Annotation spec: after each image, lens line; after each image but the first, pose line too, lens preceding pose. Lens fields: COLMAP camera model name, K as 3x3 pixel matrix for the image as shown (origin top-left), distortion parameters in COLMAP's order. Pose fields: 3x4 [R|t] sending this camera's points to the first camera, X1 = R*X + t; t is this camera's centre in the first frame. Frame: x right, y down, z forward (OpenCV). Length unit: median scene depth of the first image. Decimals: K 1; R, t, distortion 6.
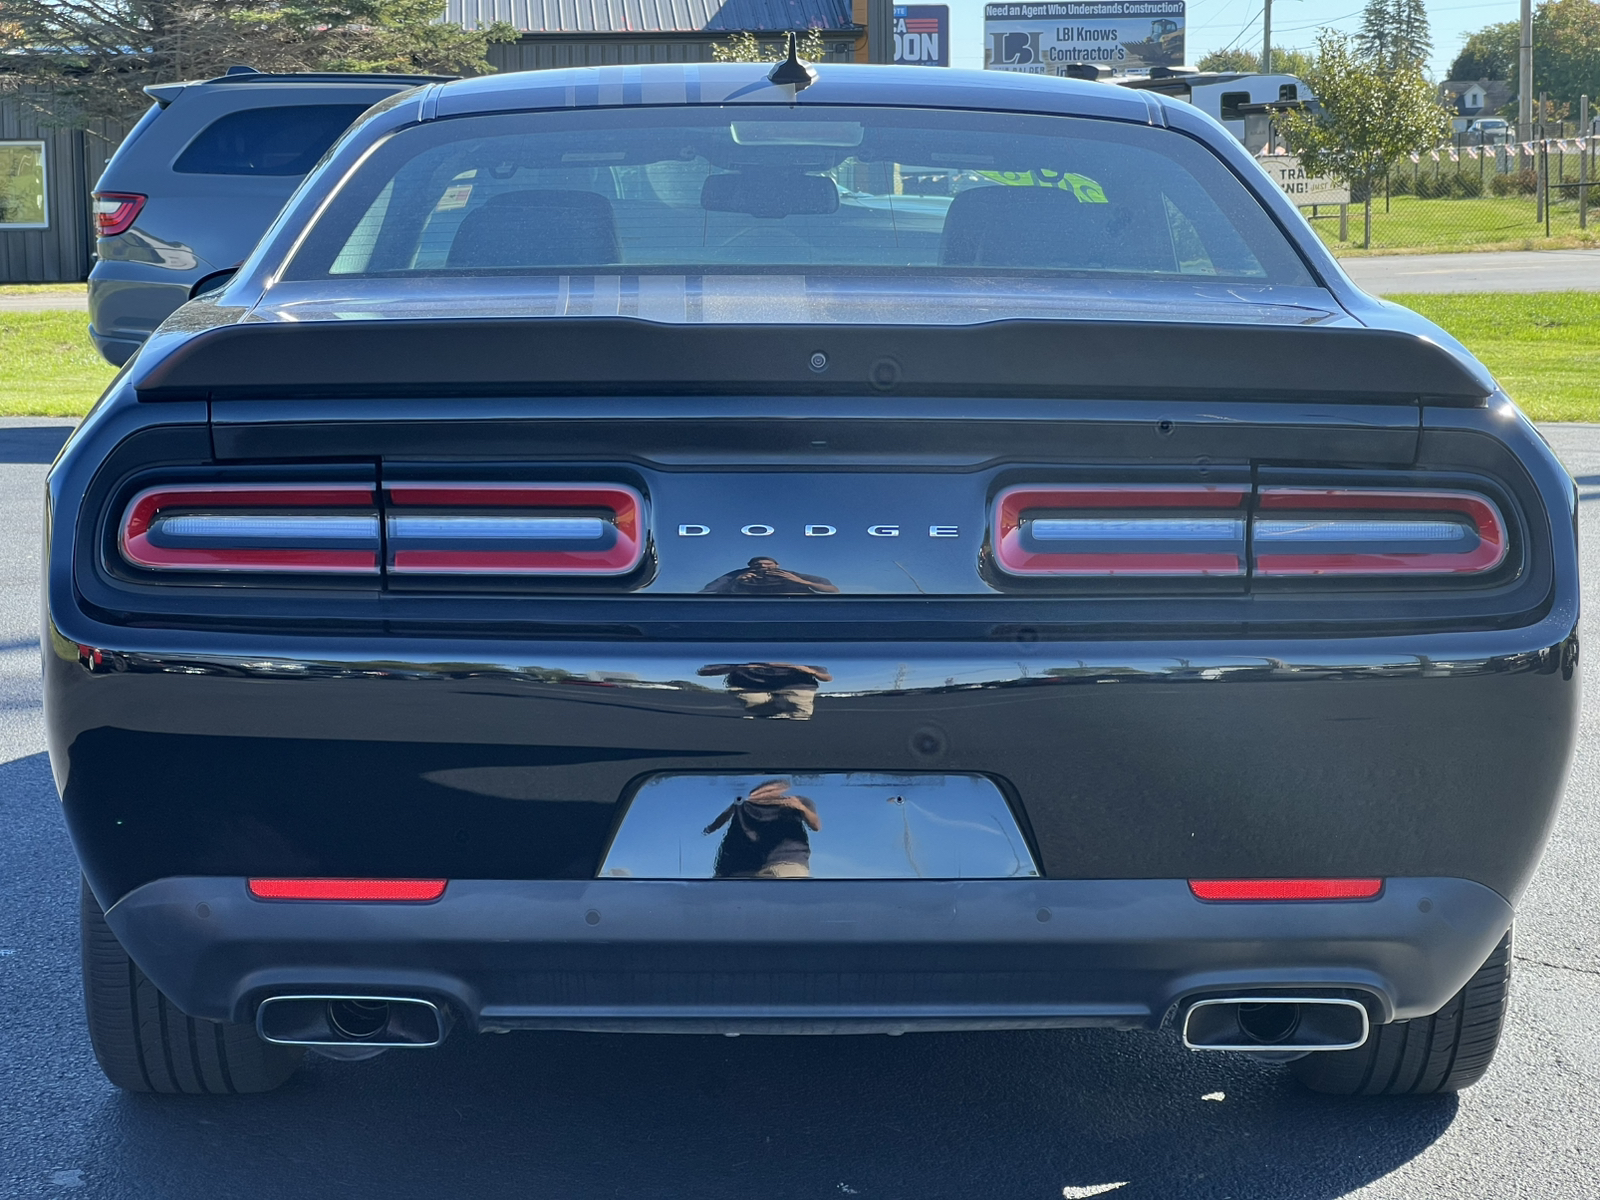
lens RADIAL K [[4385.8, 0, 799.5], [0, 4385.8, 599.1], [0, 0, 1]] dist [-0.197420, 0.000000]
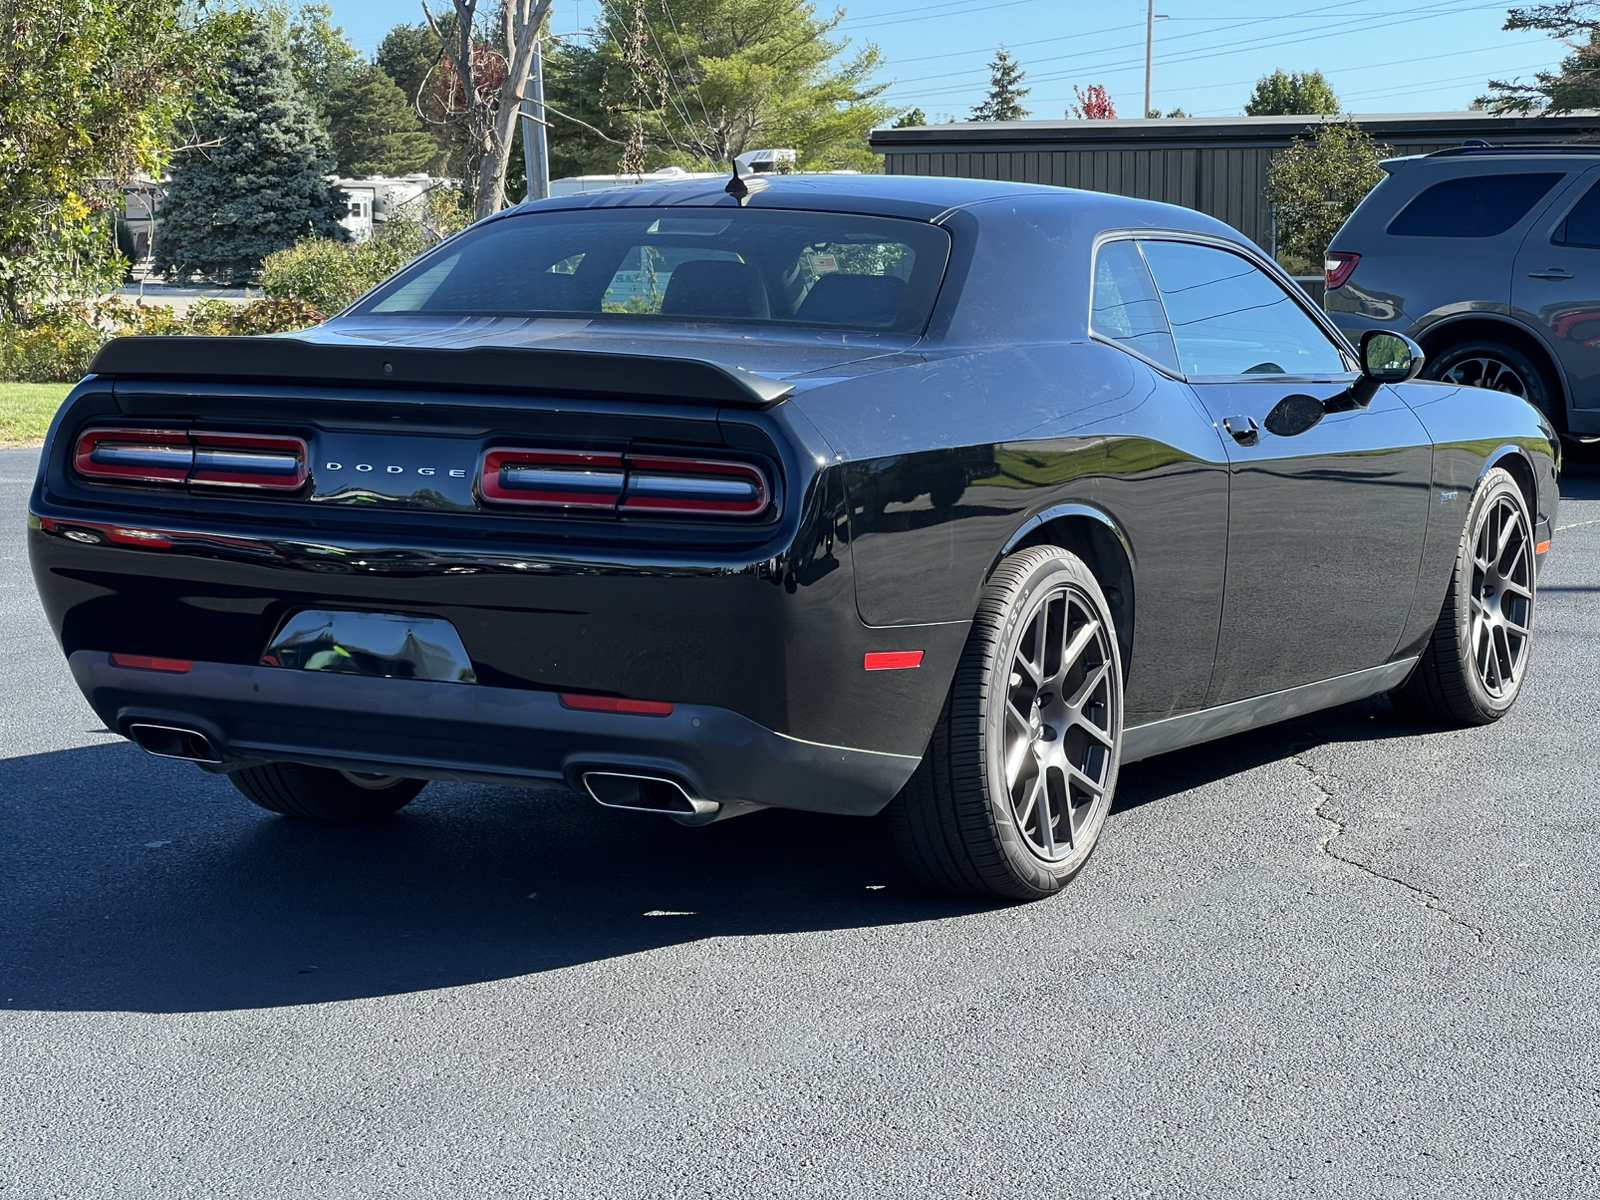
lens RADIAL K [[4385.8, 0, 800.5], [0, 4385.8, 600.2], [0, 0, 1]] dist [-0.197420, 0.000000]
pose [[0.828808, 0.057223, -0.556599, 1.060456], [-0.062562, 0.997996, 0.009445, 0.008686], [0.556024, 0.026994, 0.830728, -0.299911]]
